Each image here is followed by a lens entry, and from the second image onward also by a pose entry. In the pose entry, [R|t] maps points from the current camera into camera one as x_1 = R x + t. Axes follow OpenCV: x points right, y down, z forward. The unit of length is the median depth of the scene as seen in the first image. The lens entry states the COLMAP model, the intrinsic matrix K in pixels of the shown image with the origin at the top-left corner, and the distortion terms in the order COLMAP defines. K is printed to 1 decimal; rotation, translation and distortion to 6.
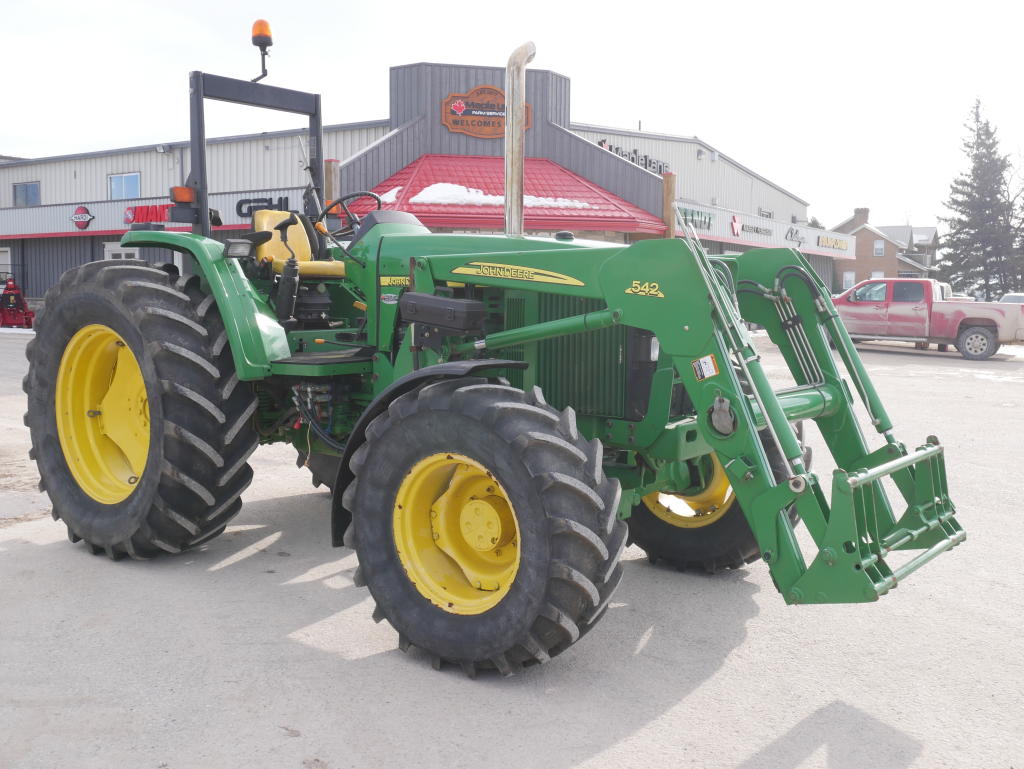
lens RADIAL K [[1071.2, 0, 509.8], [0, 1071.2, 385.0], [0, 0, 1]] dist [-0.008618, 0.000000]
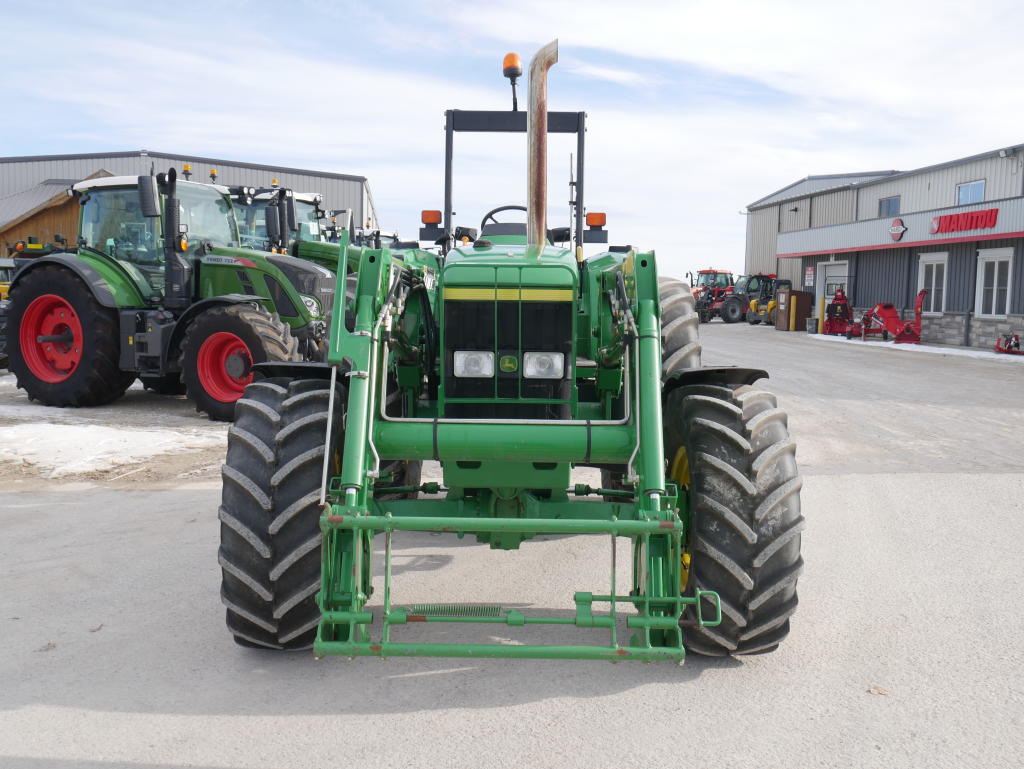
lens RADIAL K [[1071.2, 0, 509.9], [0, 1071.2, 383.1], [0, 0, 1]] dist [-0.008618, 0.000000]
pose [[0.595524, 0.076912, -0.799647, 0.898363], [-0.087165, 0.995716, 0.030856, -0.049970], [0.798595, 0.051326, 0.599677, 0.477046]]
